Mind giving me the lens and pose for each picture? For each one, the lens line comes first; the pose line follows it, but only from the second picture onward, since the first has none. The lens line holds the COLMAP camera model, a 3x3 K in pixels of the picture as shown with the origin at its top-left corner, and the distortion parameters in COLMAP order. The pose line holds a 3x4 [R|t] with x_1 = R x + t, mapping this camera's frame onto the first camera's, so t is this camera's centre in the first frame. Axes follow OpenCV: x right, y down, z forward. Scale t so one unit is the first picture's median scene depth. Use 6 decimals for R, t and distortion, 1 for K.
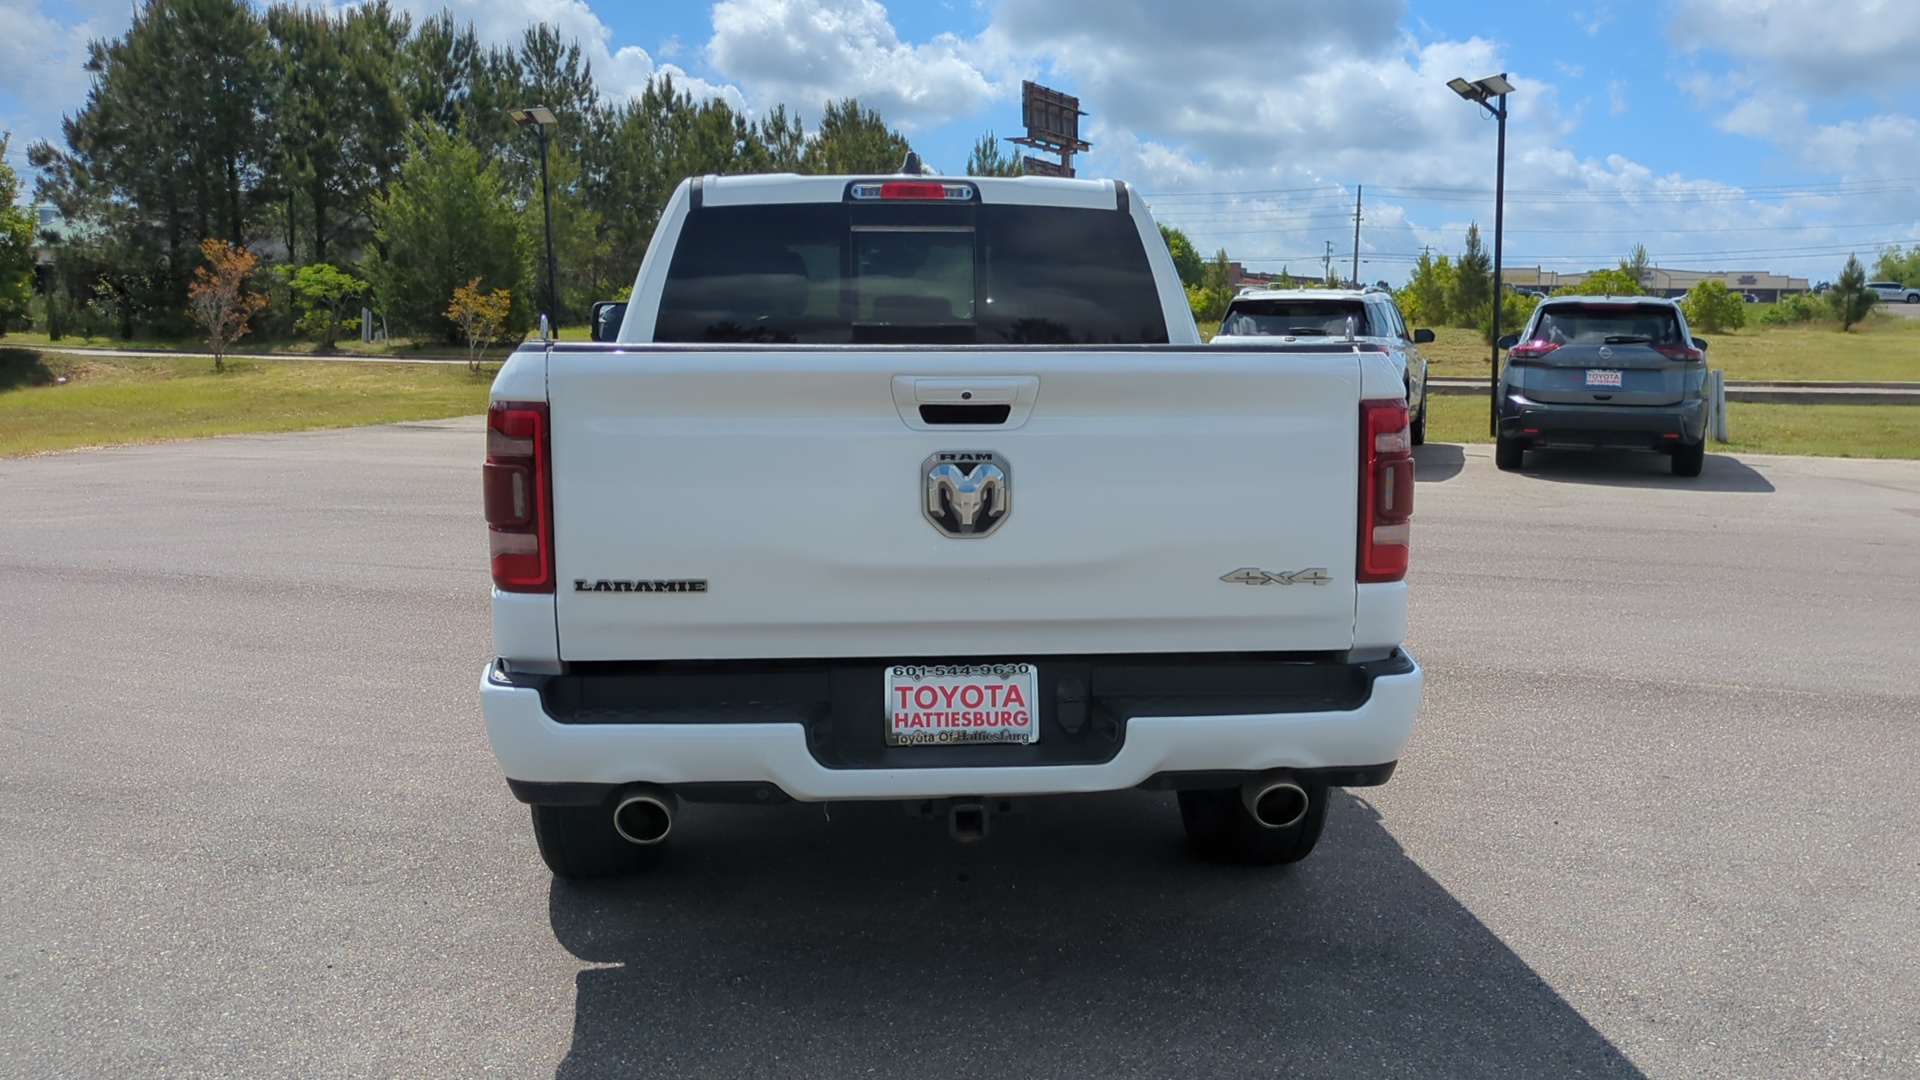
lens RADIAL K [[1659.9, 0, 959.6], [0, 1659.9, 544.9], [0, 0, 1]] dist [0.047947, -0.052284]
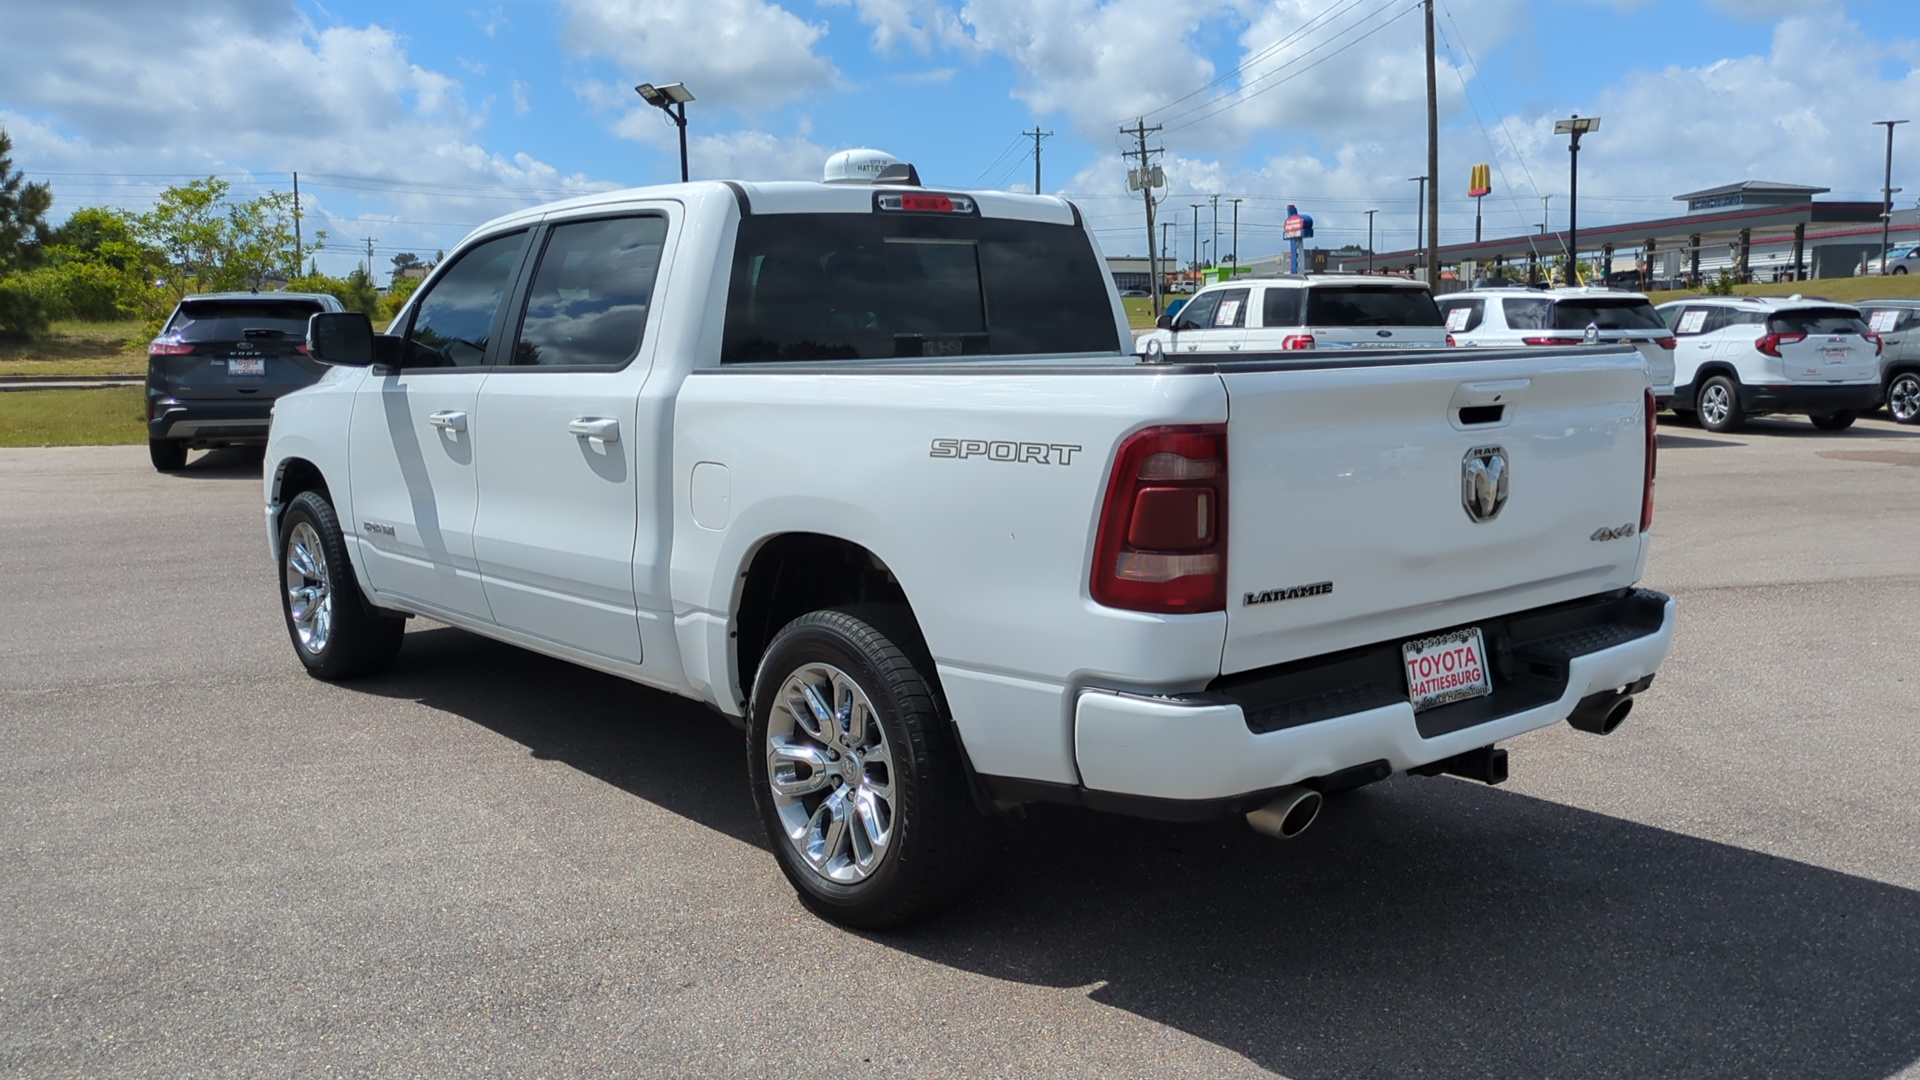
lens RADIAL K [[1659.9, 0, 974.6], [0, 1659.9, 542.9], [0, 0, 1]] dist [0.047947, -0.052284]
pose [[0.811321, -0.090301, 0.577584, -0.157435], [0.088537, 0.995581, 0.031286, -0.009457], [-0.577857, 0.025754, 0.815732, 0.042678]]
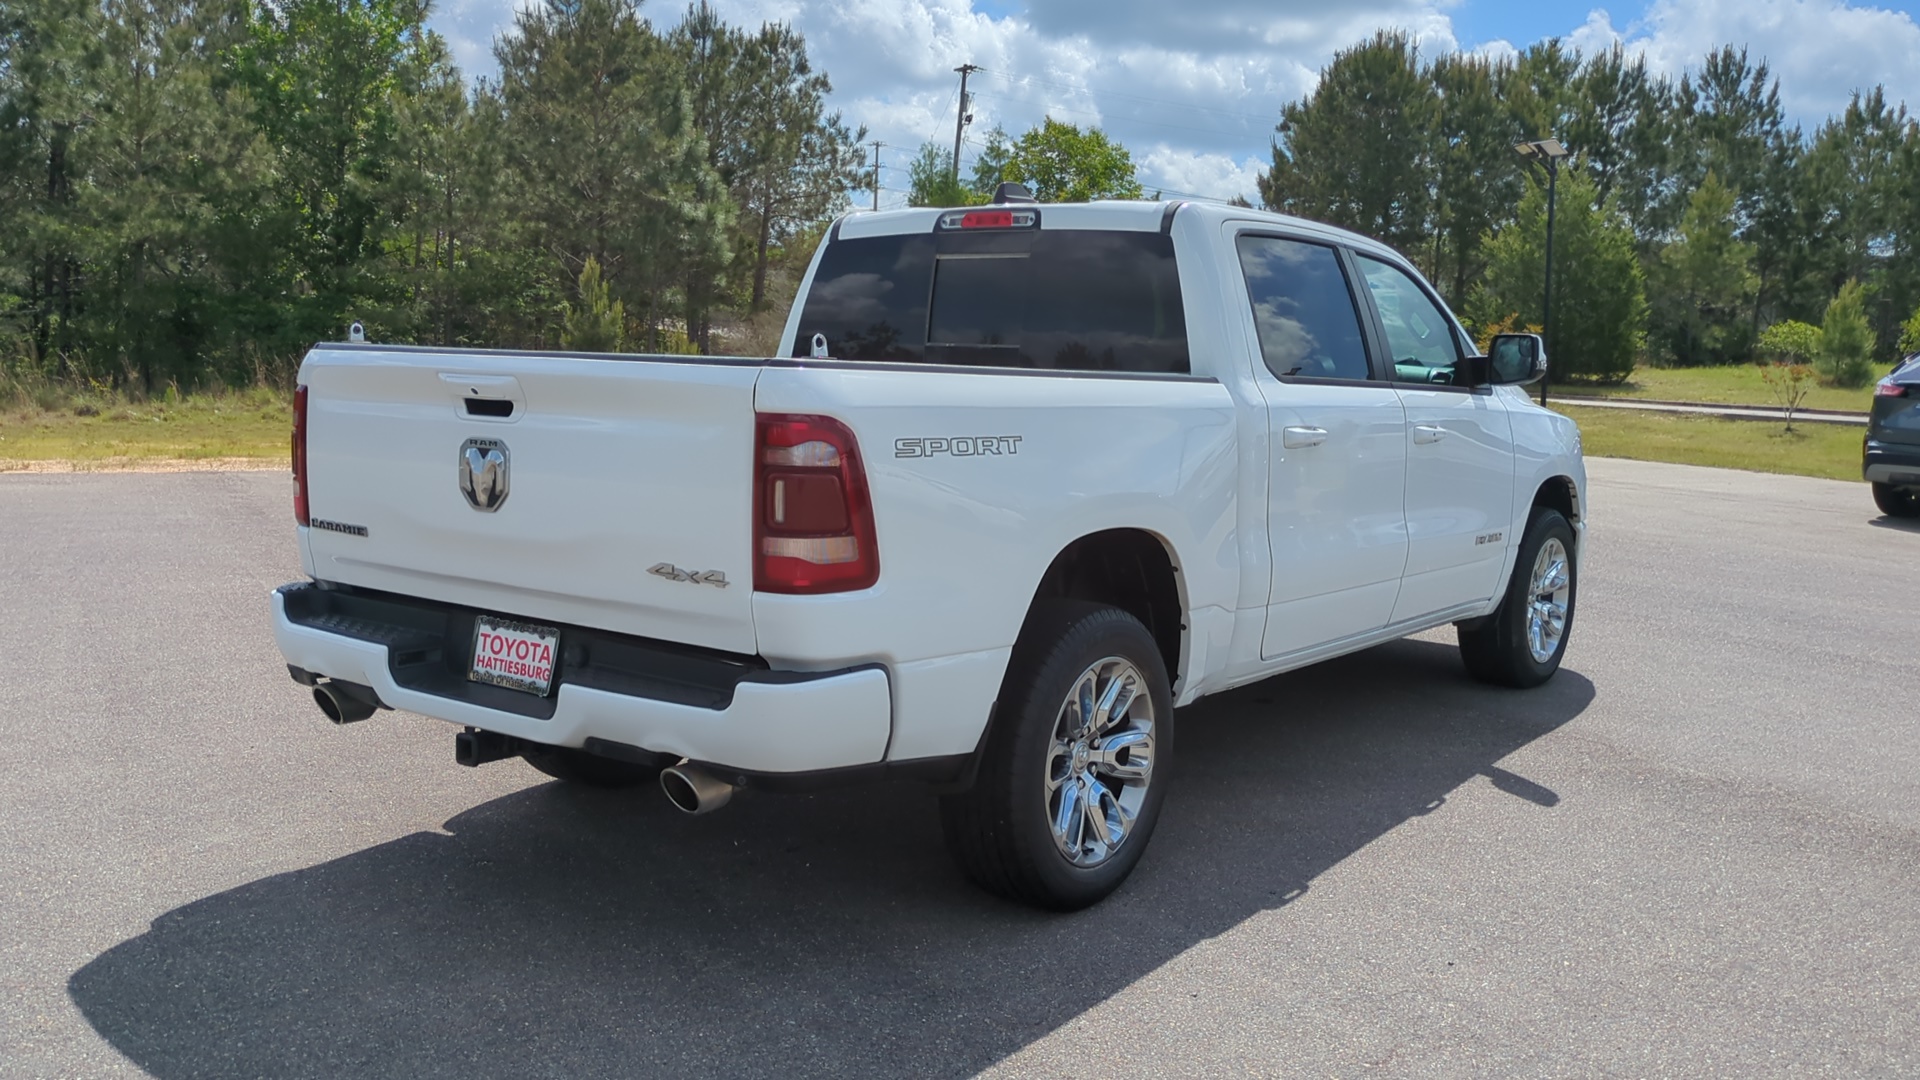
lens RADIAL K [[1659.9, 0, 946.8], [0, 1659.9, 543.0], [0, 0, 1]] dist [0.047947, -0.052284]
pose [[0.752608, 0.095226, -0.651547, 0.170867], [-0.110690, 0.993703, 0.017374, -0.006454], [0.649099, 0.059044, 0.758409, 0.051009]]
